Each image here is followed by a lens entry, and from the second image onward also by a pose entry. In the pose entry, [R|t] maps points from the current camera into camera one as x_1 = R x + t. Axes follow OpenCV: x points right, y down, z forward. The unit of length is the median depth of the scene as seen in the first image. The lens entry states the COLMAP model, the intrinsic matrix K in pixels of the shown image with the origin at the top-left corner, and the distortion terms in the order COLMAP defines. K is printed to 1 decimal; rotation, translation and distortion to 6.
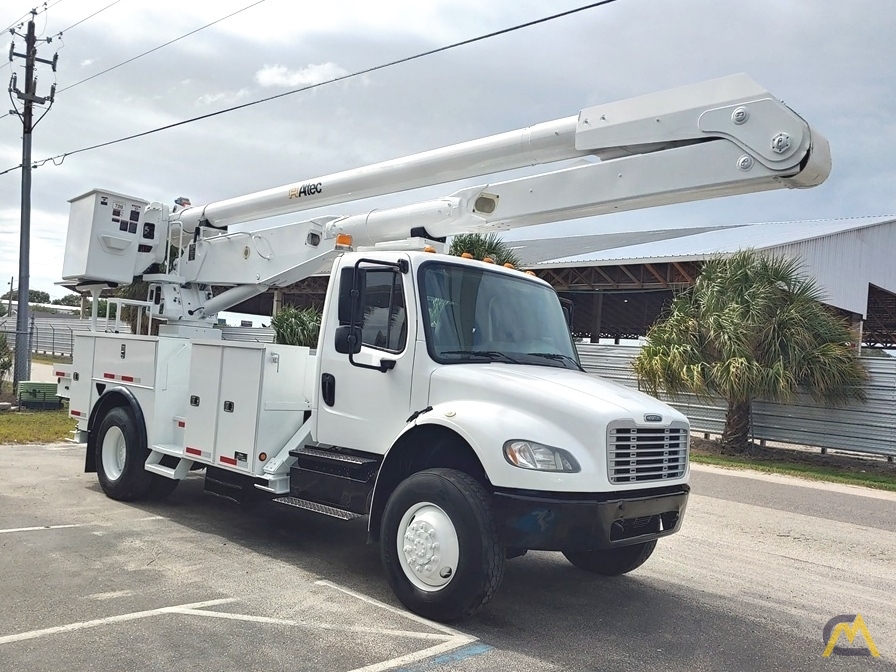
lens RADIAL K [[794.7, 0, 448.4], [0, 794.7, 348.2], [0, 0, 1]] dist [-0.013696, -0.015969]
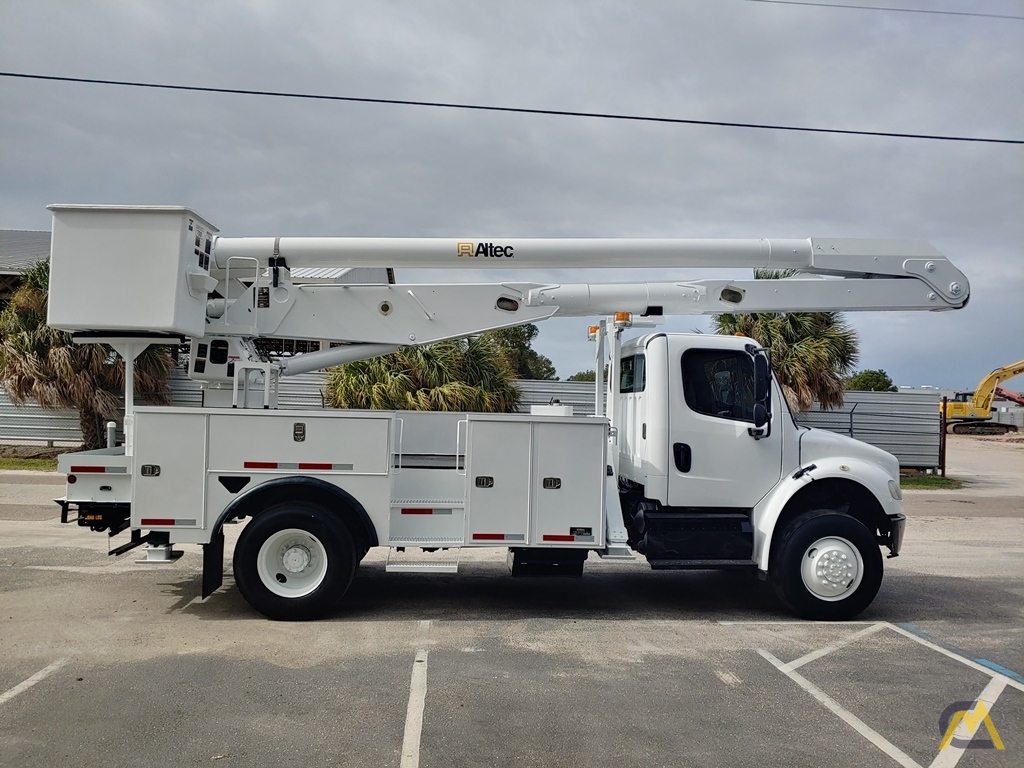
lens RADIAL K [[785.7, 0, 512.0], [0, 785.7, 384.0], [0, 0, 1]] dist [0.031384, -0.088360]
pose [[0.669942, -0.036252, 0.741528, -1.181048], [0.007533, 0.999088, 0.042038, -0.104505], [-0.742376, -0.022577, 0.669604, 0.450304]]
